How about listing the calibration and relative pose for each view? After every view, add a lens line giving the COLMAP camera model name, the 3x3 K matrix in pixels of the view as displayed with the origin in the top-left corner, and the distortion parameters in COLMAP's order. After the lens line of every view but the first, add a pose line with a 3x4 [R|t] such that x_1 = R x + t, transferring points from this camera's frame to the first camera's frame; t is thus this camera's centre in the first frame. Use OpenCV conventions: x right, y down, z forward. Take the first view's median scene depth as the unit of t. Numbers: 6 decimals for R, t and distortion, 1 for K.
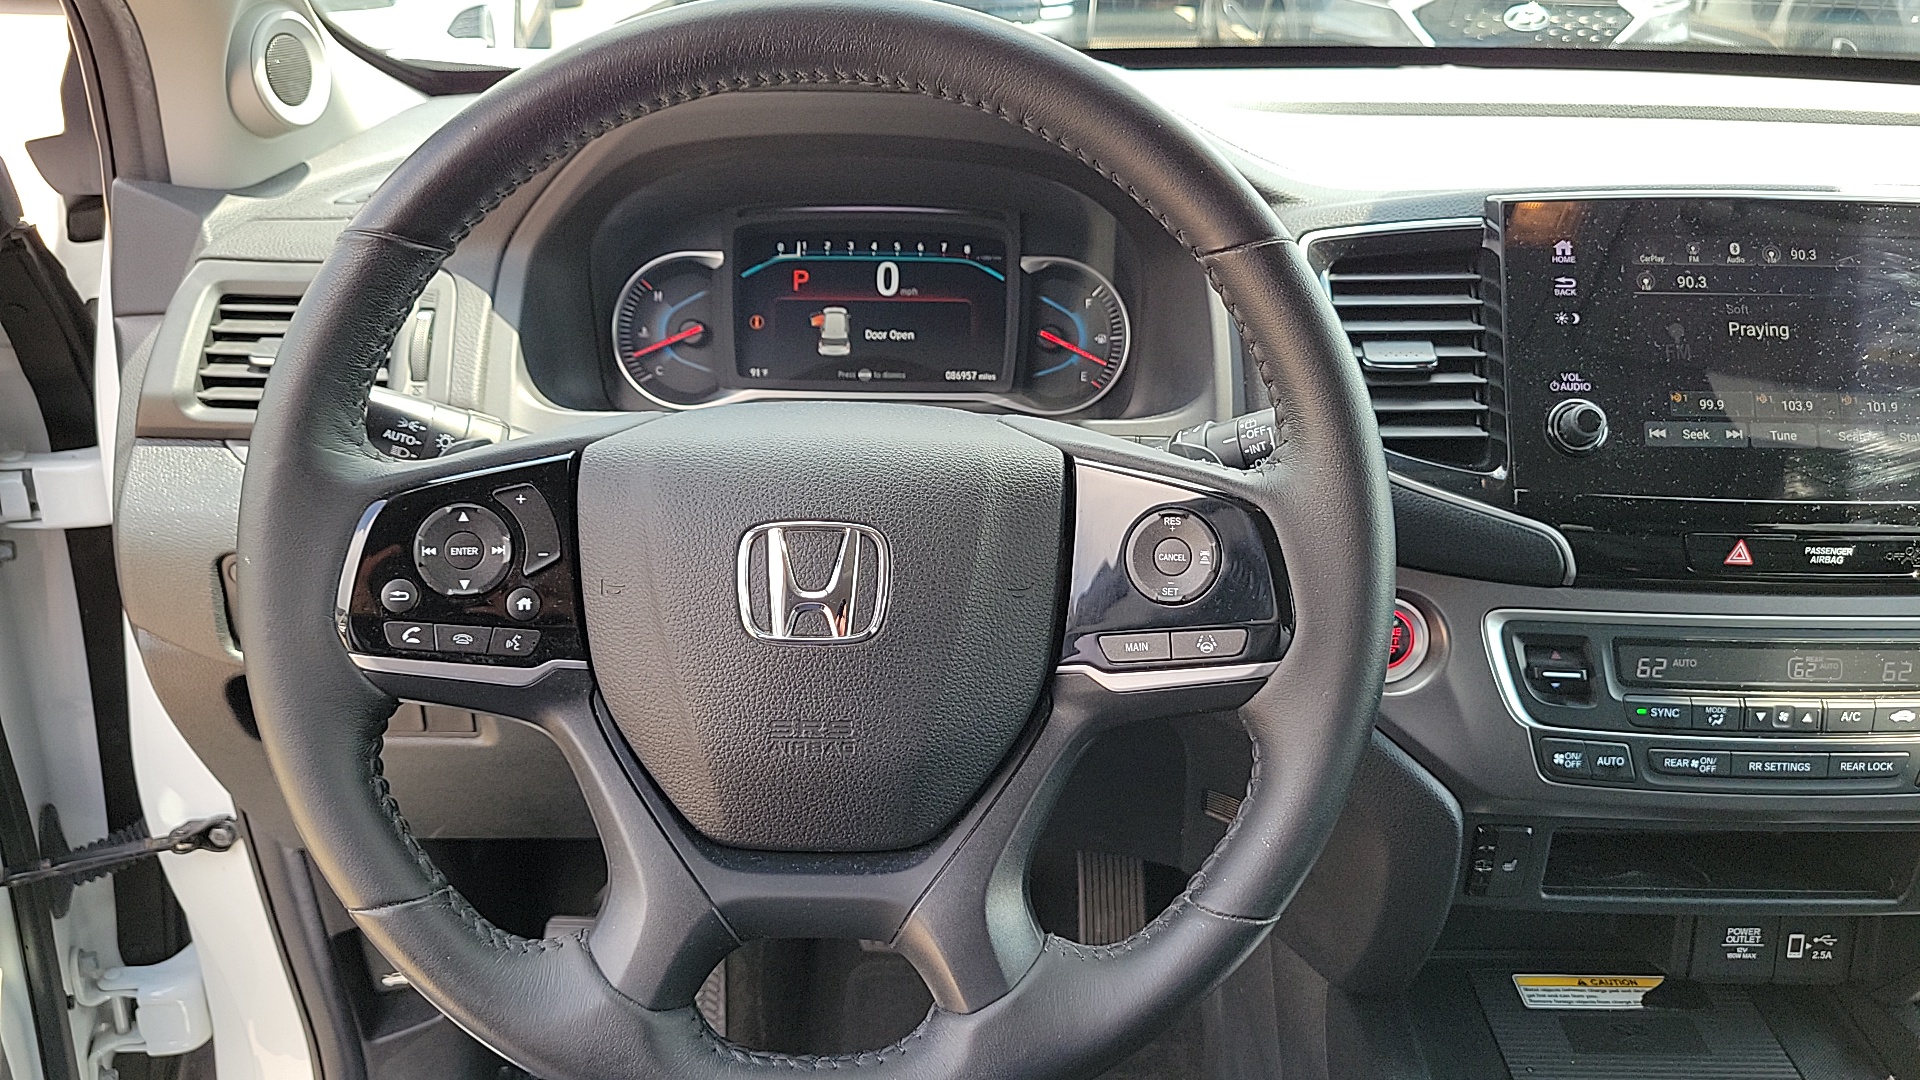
lens RADIAL K [[1478.0, 0, 949.8], [0, 1478.0, 549.6], [0, 0, 1]] dist [0.017626, 0.000449]
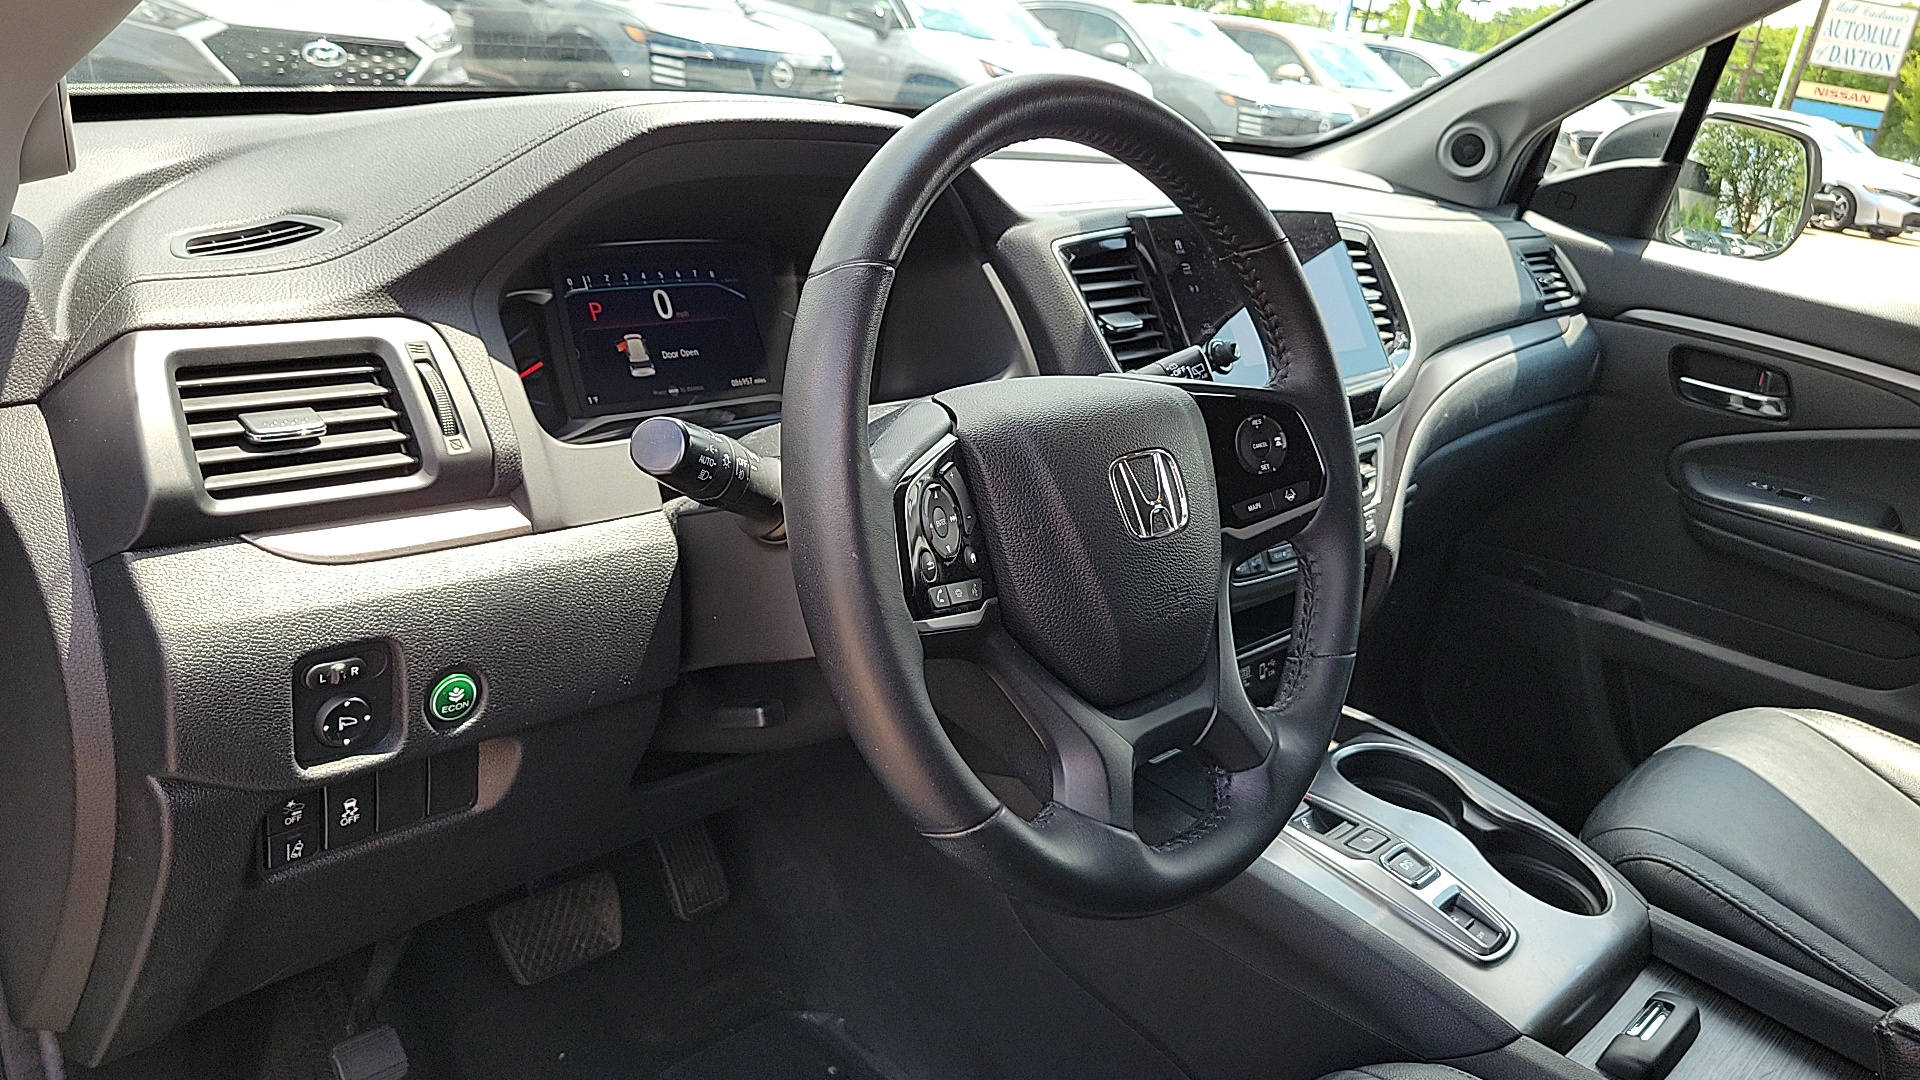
lens RADIAL K [[1470.0, 0, 946.9], [0, 1470.0, 544.8], [0, 0, 1]] dist [0.024230, -0.007983]
pose [[0.686937, -0.186411, 0.702402, -0.886937], [0.201891, 0.977446, 0.061960, -0.040958], [-0.698110, 0.099246, 0.709079, 0.111654]]
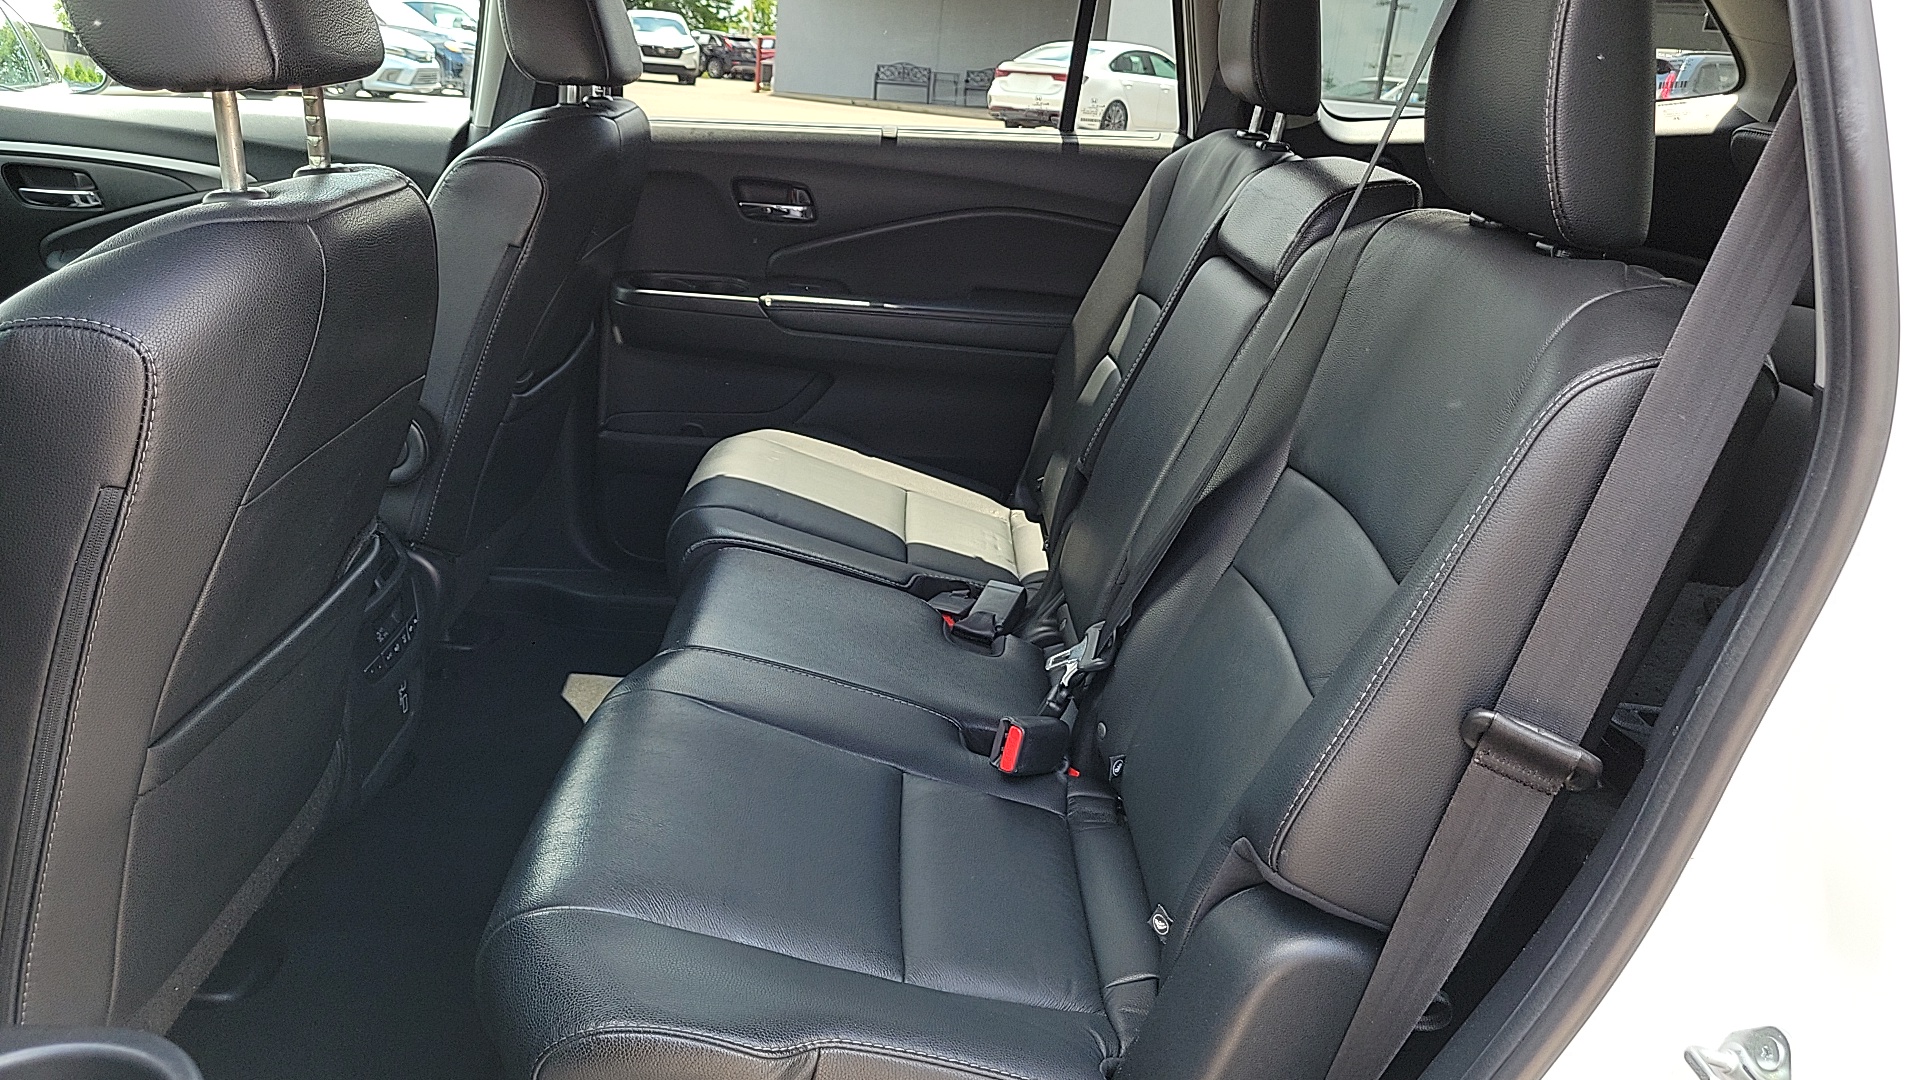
lens RADIAL K [[1470.0, 0, 946.9], [0, 1470.0, 544.8], [0, 0, 1]] dist [0.024230, -0.007983]
pose [[-0.020725, -0.350326, 0.936399, -1.640013], [0.356104, 0.872589, 0.334334, 0.410804], [-0.934217, 0.340384, 0.106668, -1.016493]]
